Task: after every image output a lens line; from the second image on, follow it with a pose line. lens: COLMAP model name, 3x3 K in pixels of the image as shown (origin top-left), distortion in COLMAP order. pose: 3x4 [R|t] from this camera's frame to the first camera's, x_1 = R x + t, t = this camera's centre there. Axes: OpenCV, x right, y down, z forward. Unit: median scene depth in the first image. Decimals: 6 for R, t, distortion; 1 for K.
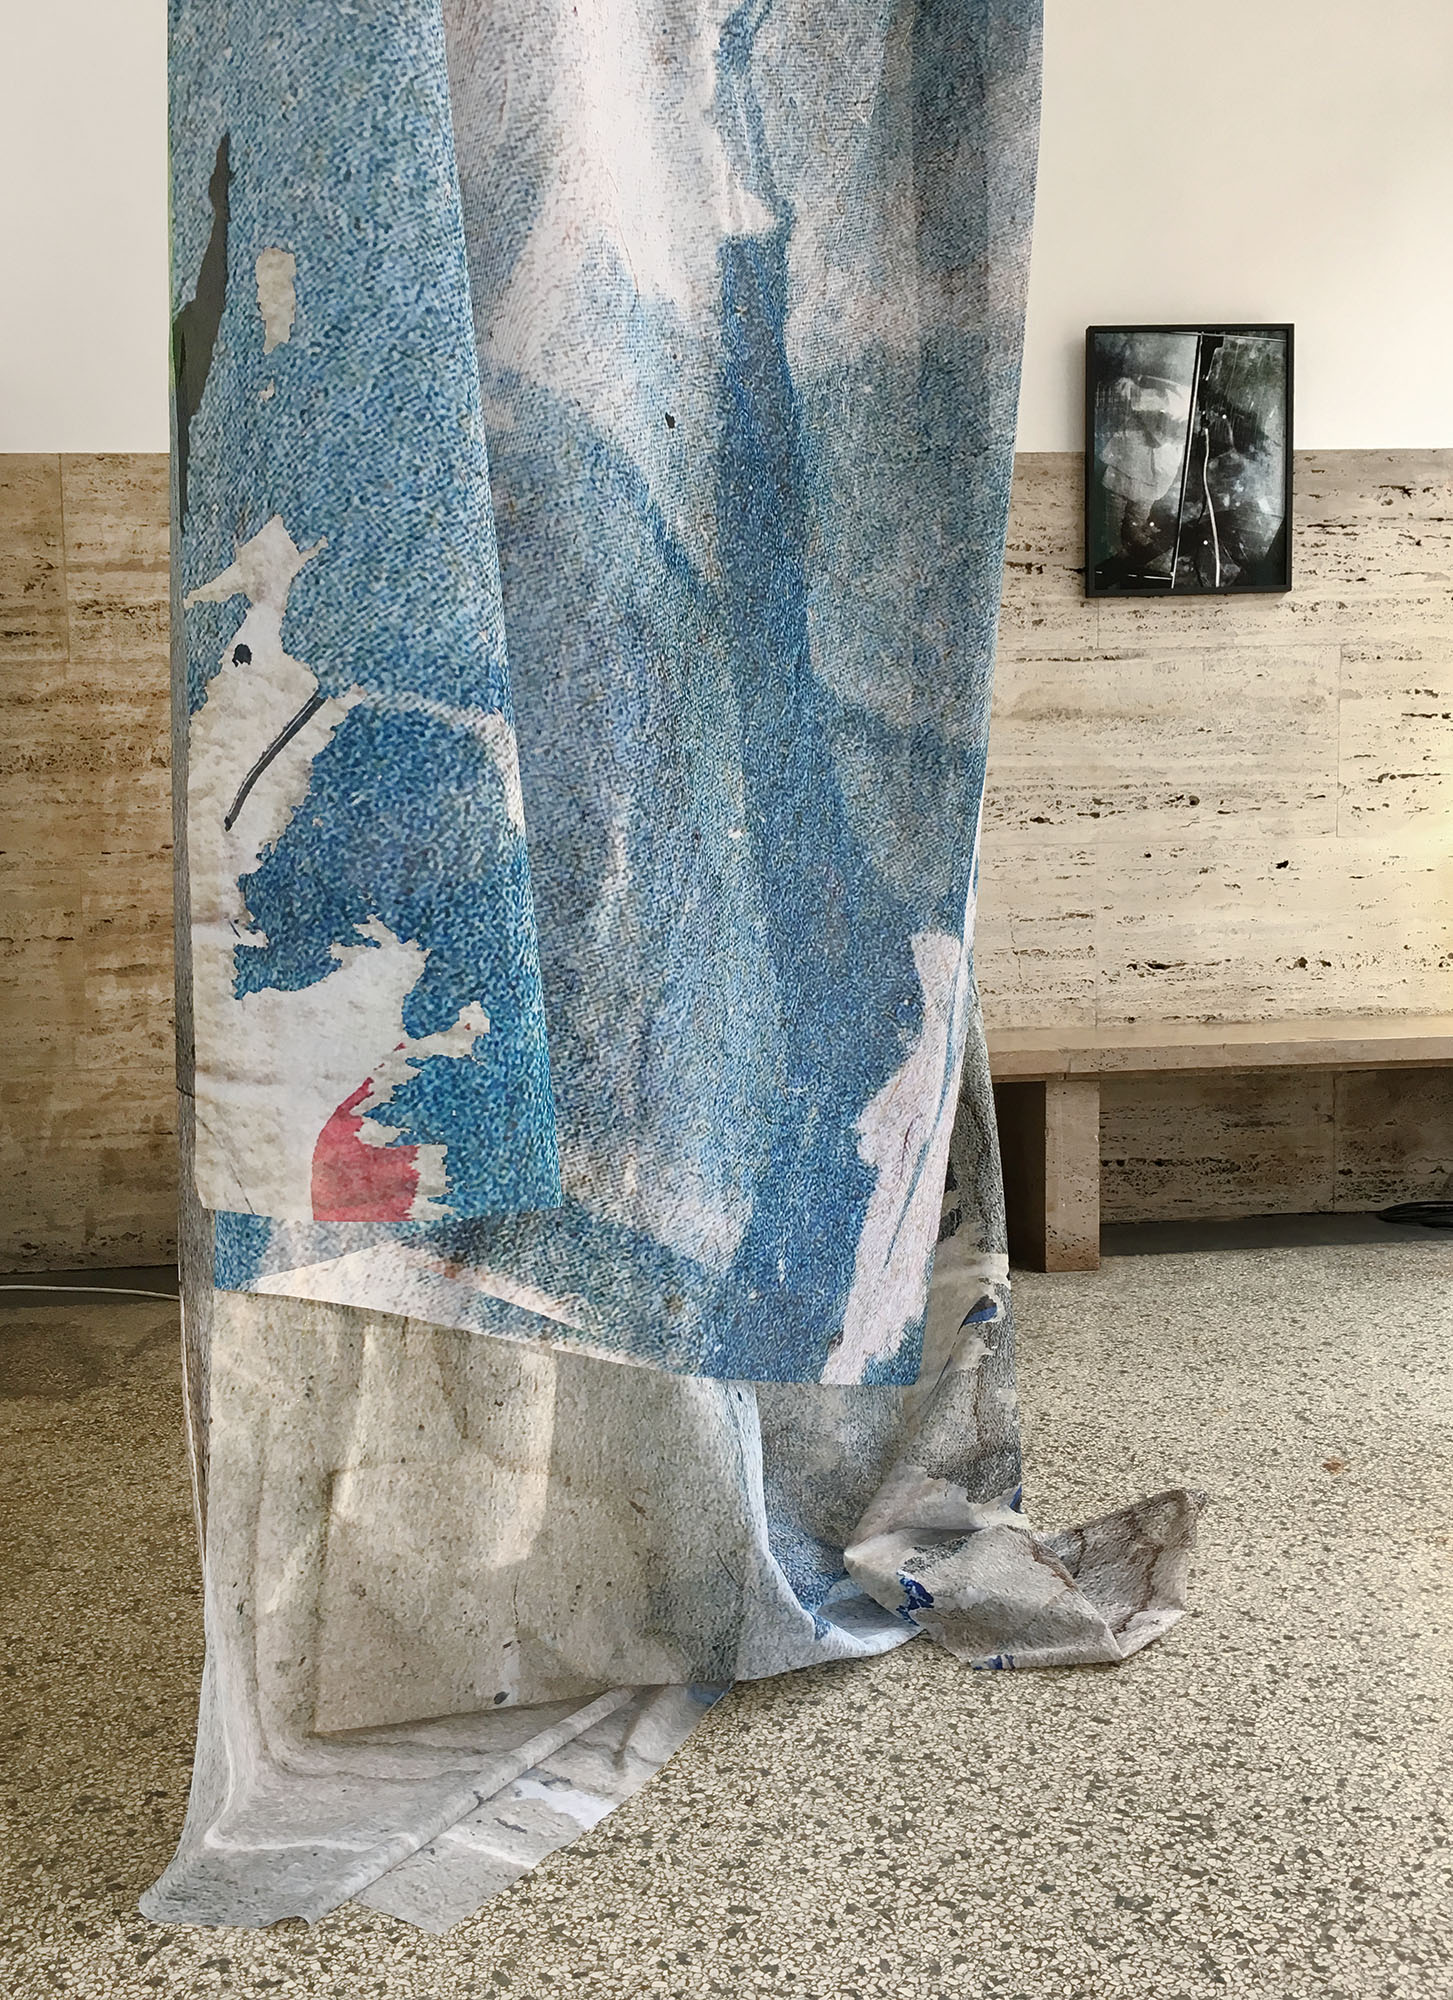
lens RADIAL K [[1735.3, 0, 726.2], [0, 1735.3, 995.1], [0, 0, 1]] dist [0.027202, -0.008236]
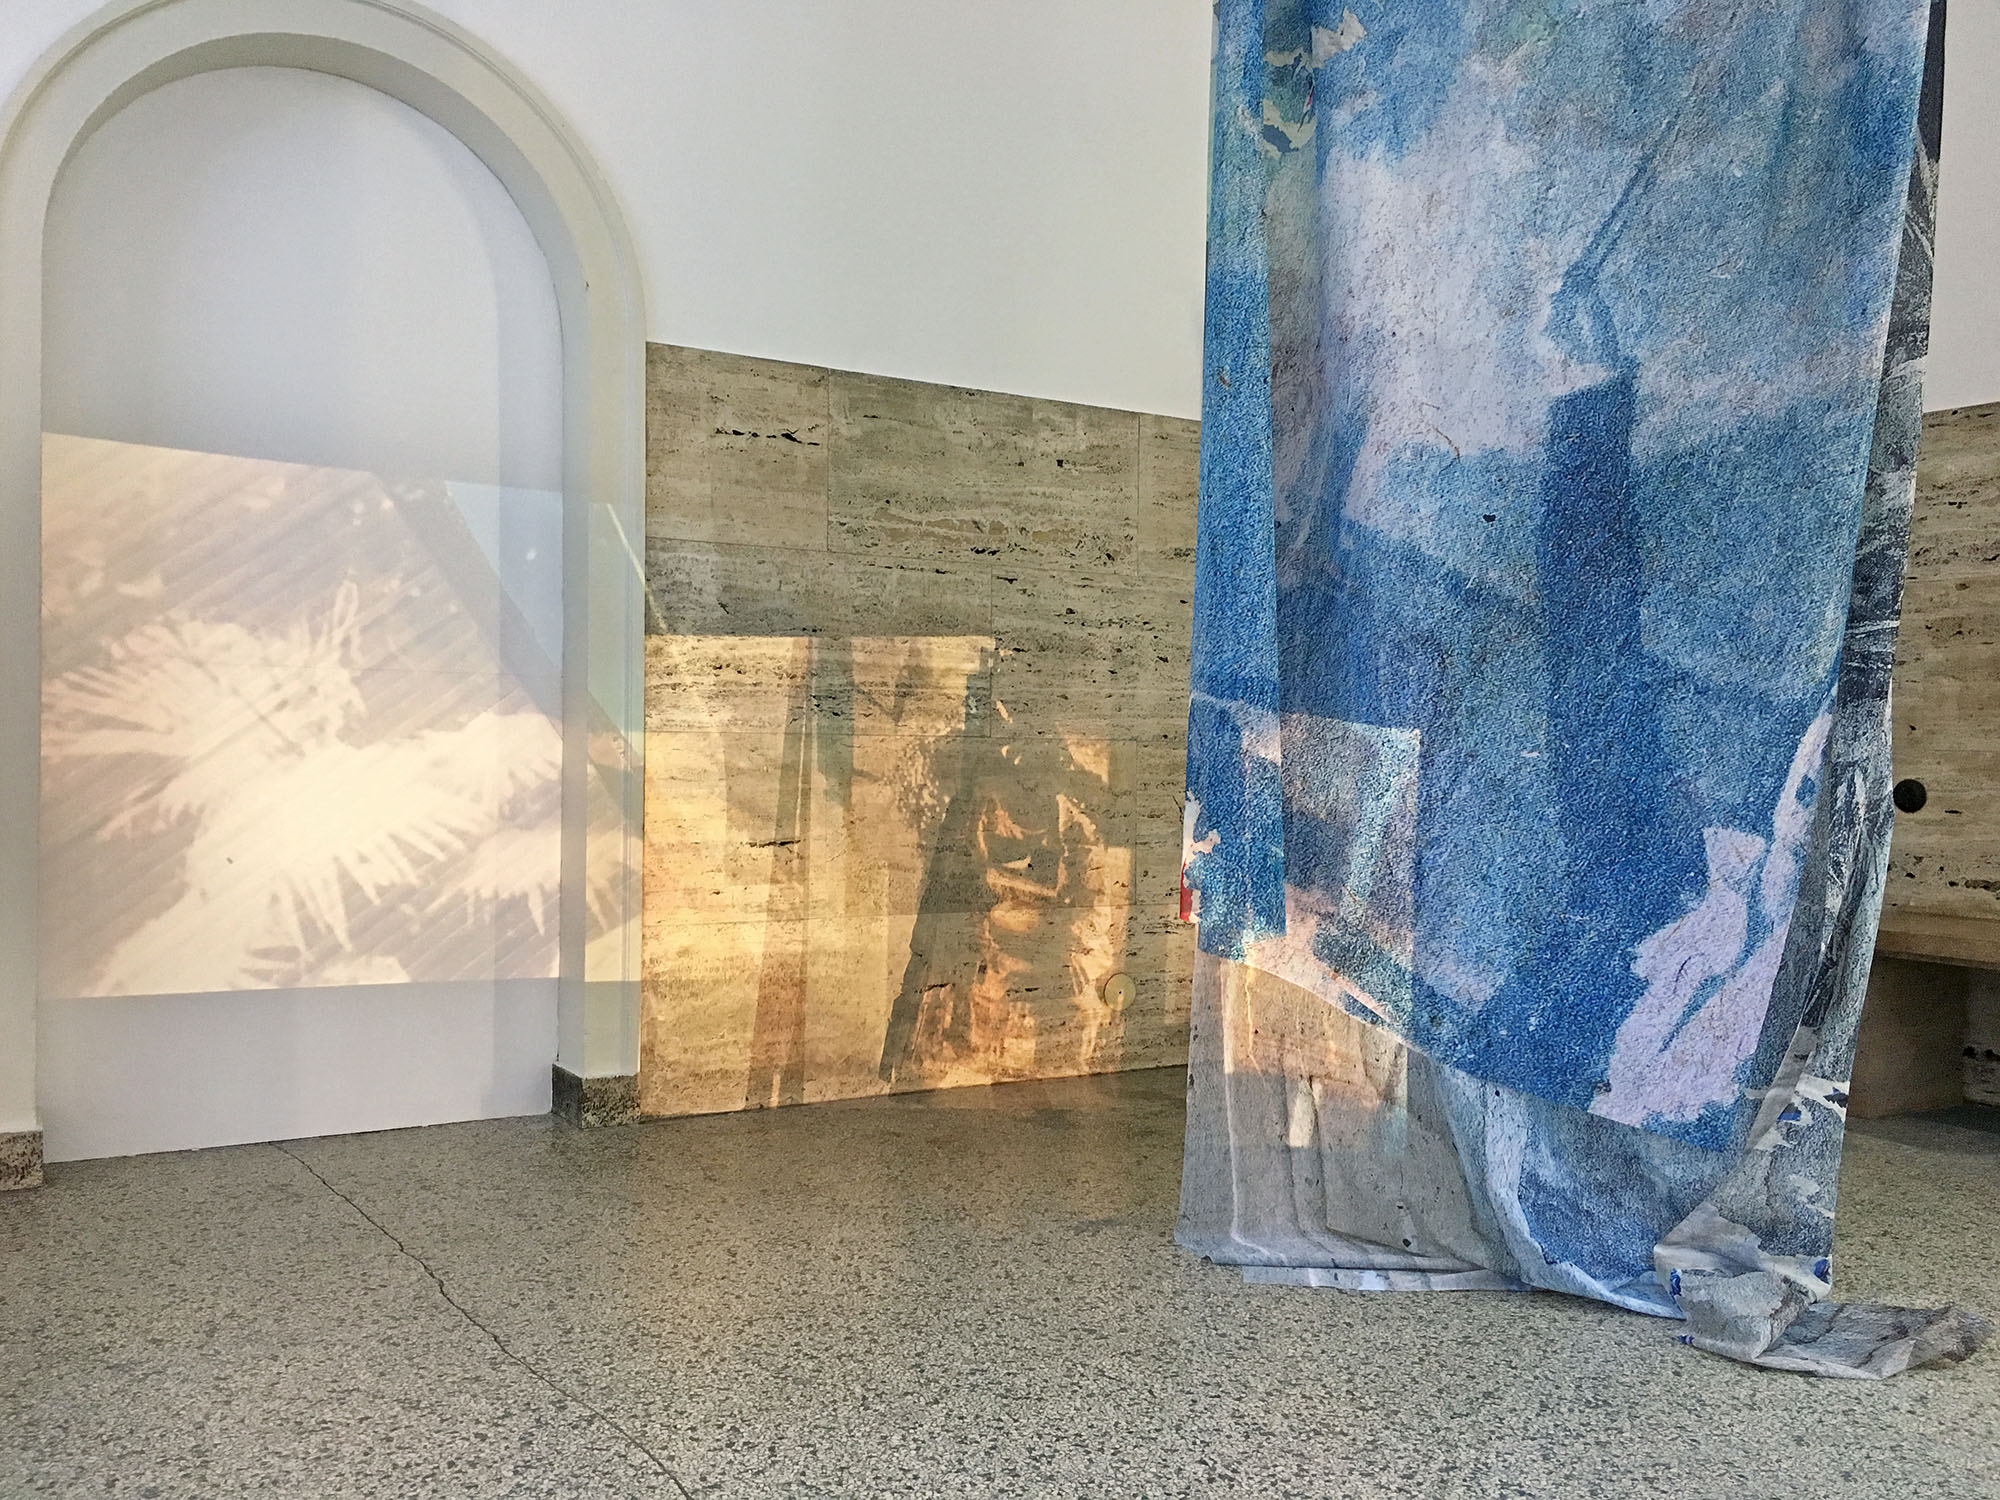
lens RADIAL K [[1694.3, 0, 1000.8], [0, 1694.3, 740.0], [0, 0, 1]] dist [-0.001427, -0.002876]
pose [[0.476249, 0.039675, -0.878415, 1.154603], [-0.087604, 0.996152, -0.002503, -0.057282], [0.874936, 0.078145, 0.477892, -0.208645]]
